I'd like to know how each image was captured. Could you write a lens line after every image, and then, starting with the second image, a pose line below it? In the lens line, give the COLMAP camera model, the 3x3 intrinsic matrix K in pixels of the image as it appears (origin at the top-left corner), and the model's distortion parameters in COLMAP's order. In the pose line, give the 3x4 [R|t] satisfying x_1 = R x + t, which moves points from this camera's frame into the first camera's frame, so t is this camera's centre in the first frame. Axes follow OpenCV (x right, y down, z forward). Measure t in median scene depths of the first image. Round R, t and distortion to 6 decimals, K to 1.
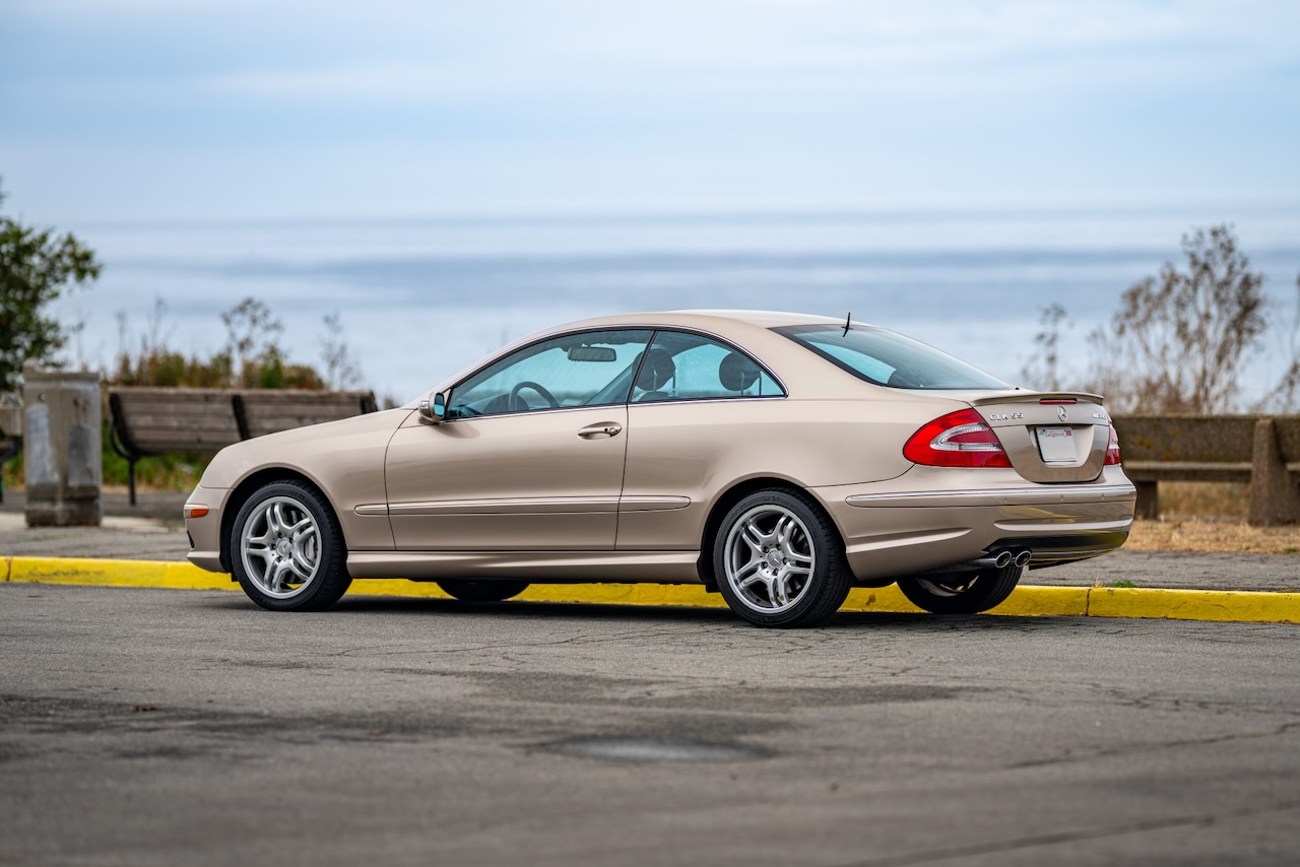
lens RADIAL K [[5051.8, 0, 650.0], [0, 5051.8, 433.5], [0, 0, 1]] dist [0.053250, -1.072642]
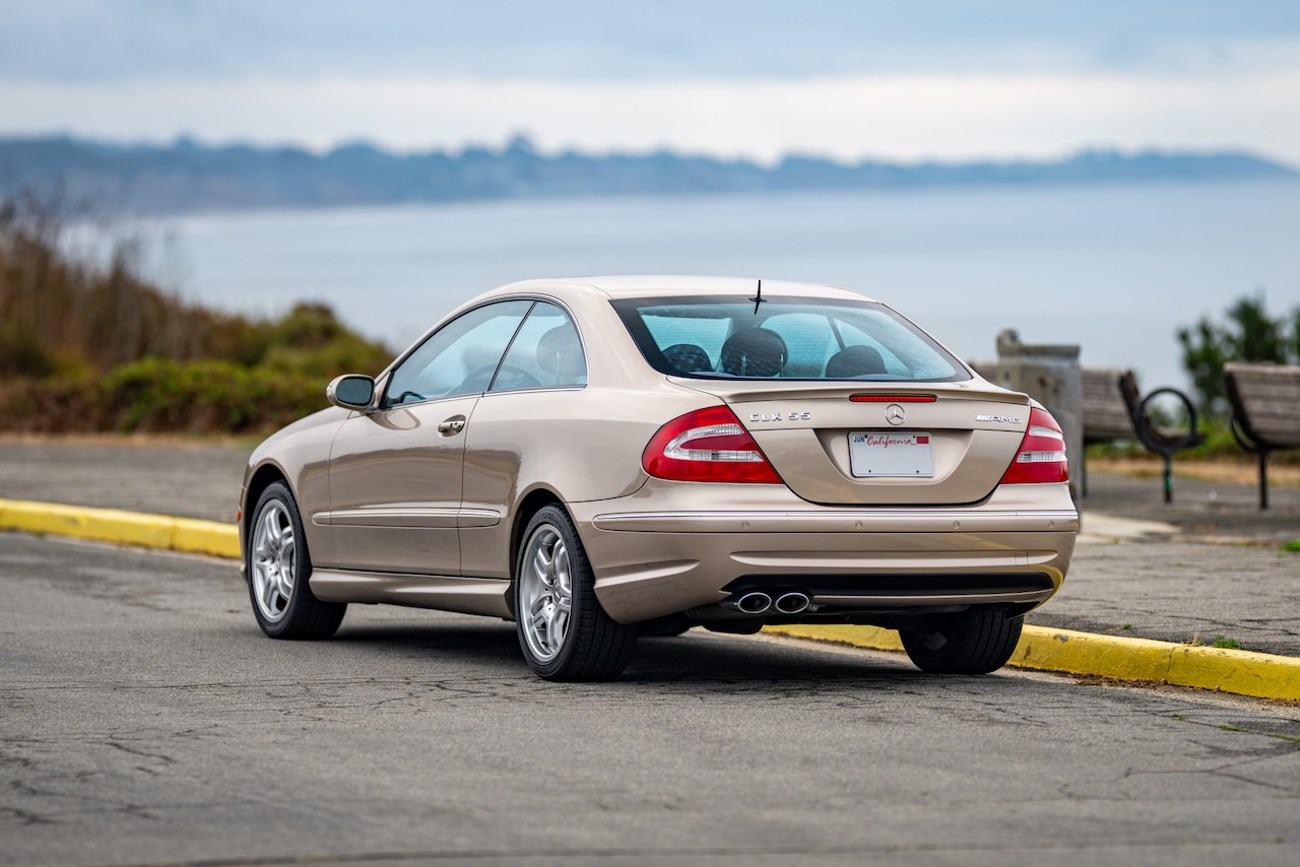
lens RADIAL K [[6005.0, 0, 650.0], [0, 6005.0, 433.5], [0, 0, 1]] dist [0.102989, 0.756061]
pose [[0.848250, 0.018474, -0.529273, 0.523207], [-0.015943, 0.999829, 0.009349, -0.008821], [0.529356, 0.000508, 0.848400, 0.209823]]
